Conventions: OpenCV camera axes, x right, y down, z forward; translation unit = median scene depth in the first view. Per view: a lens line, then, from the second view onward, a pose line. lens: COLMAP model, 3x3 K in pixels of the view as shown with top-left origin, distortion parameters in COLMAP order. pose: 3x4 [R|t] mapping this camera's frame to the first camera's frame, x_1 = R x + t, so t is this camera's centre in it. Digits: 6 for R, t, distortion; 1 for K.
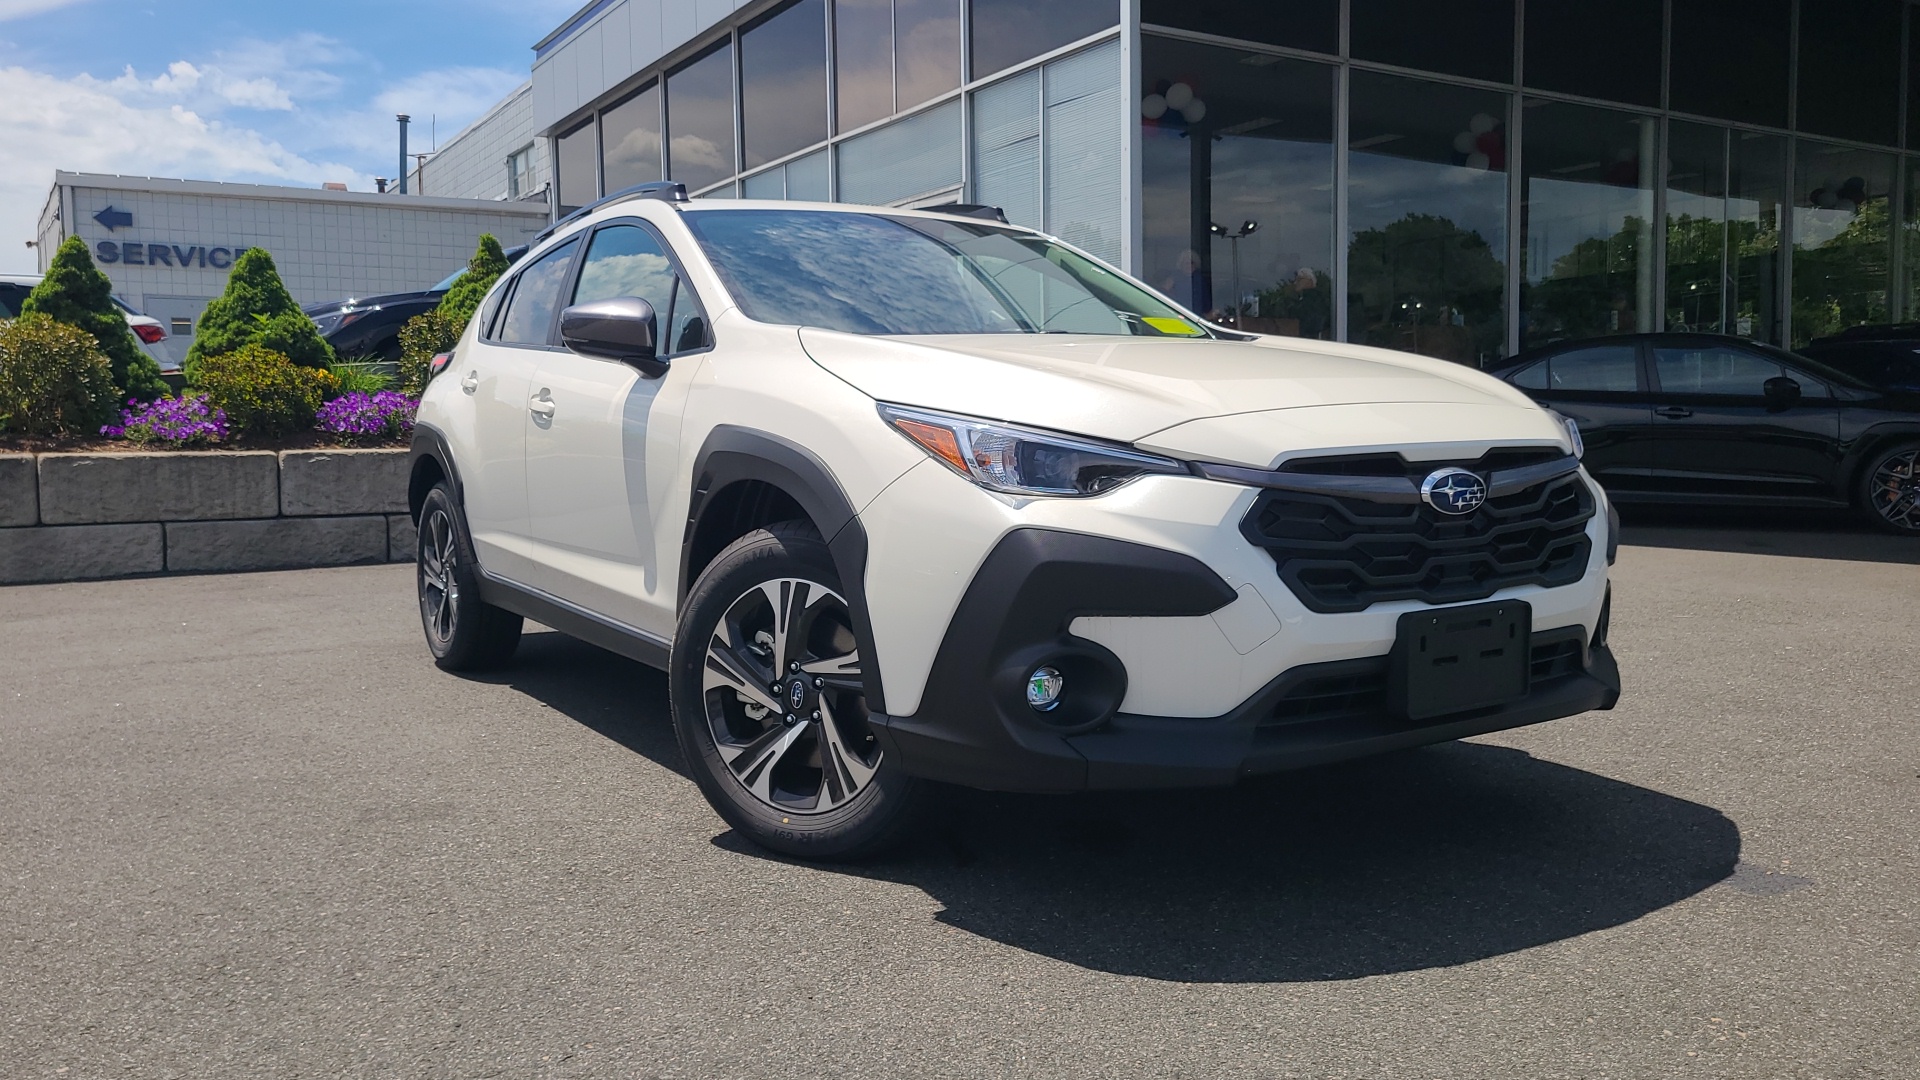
lens RADIAL K [[1440.1, 0, 957.8], [0, 1440.1, 536.7], [0, 0, 1]] dist [0.035915, -0.006416]
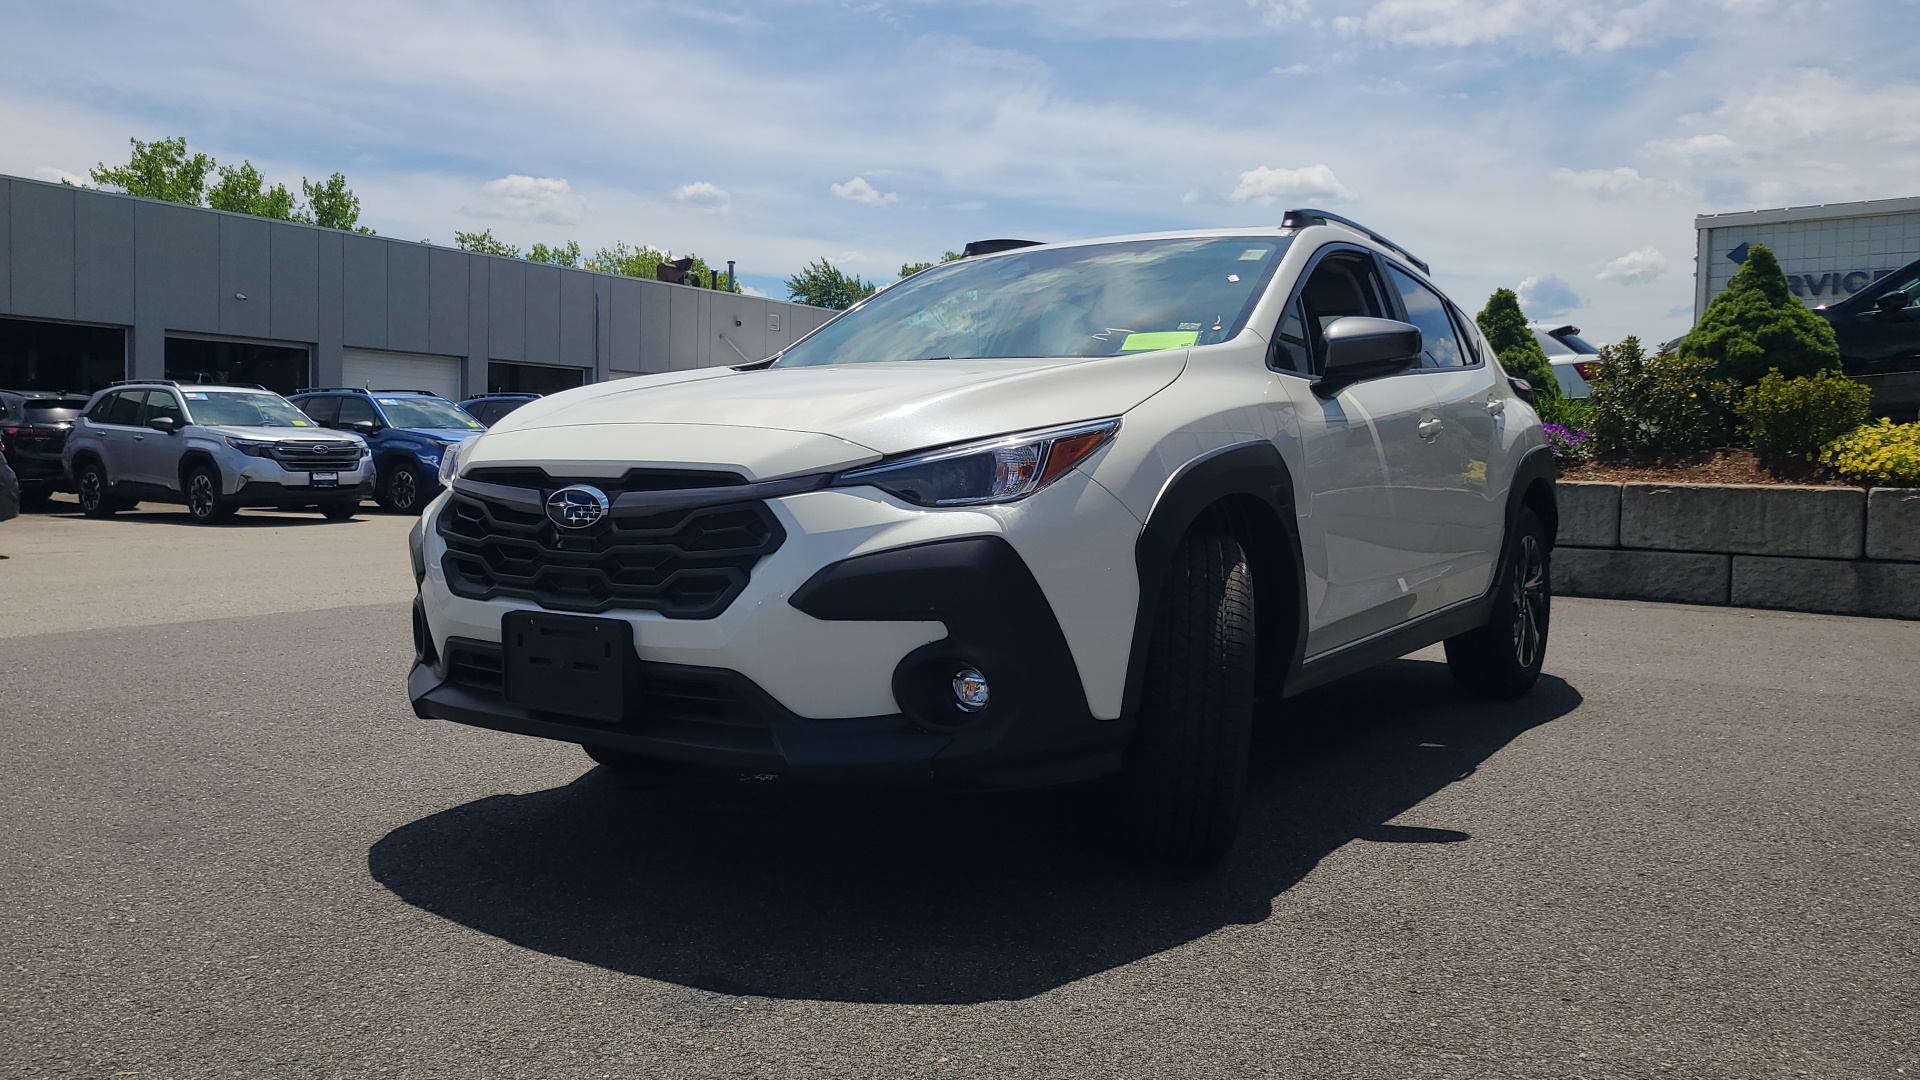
lens RADIAL K [[1496.9, 0, 949.7], [0, 1496.9, 518.4], [0, 0, 1]] dist [-0.003467, 0.003242]
pose [[0.369115, 0.054390, -0.927791, 1.422519], [-0.089185, 0.995752, 0.022893, -0.070500], [0.925095, 0.074295, 0.372397, 0.824237]]
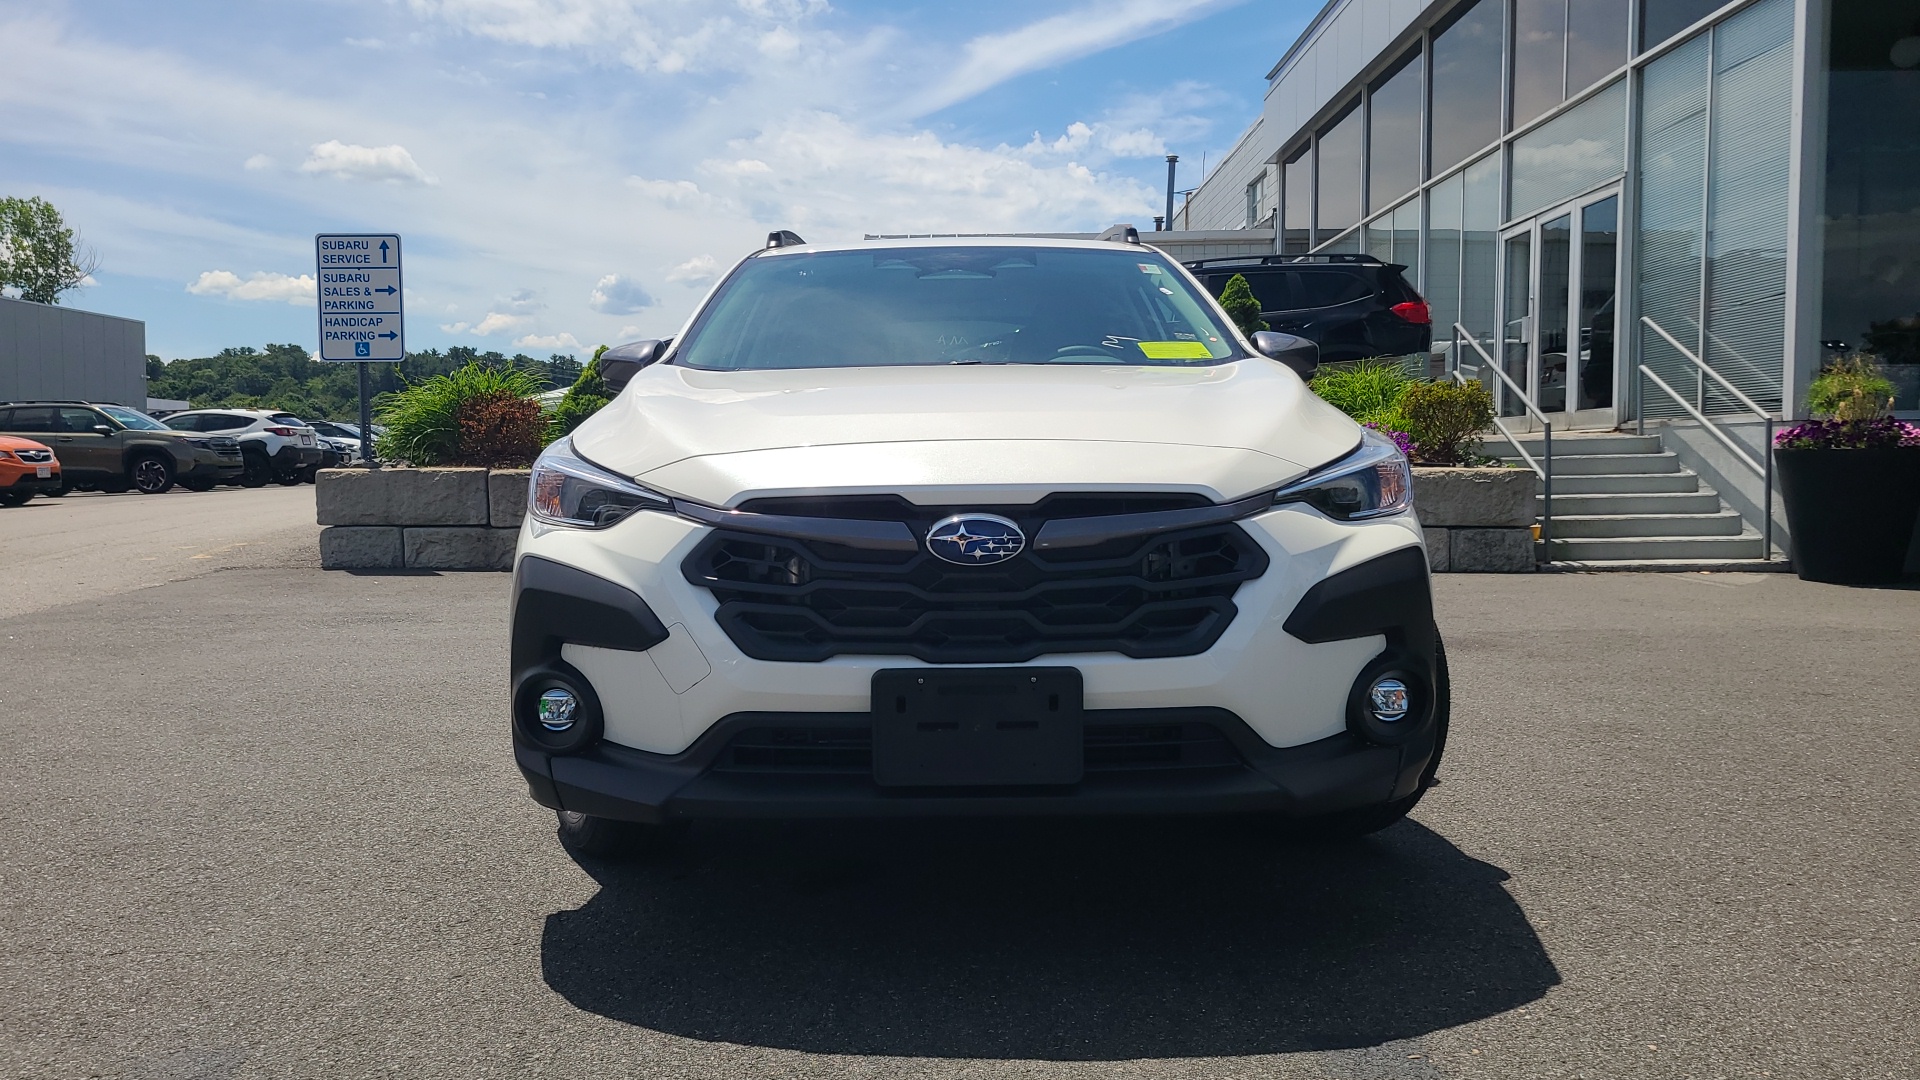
lens RADIAL K [[1444.2, 0, 950.7], [0, 1444.2, 541.5], [0, 0, 1]] dist [0.051570, -0.003415]
pose [[0.846169, 0.042998, -0.531177, 0.786375], [-0.048956, 0.998797, 0.002863, -0.031318], [0.530661, 0.023582, 0.847256, 0.226187]]
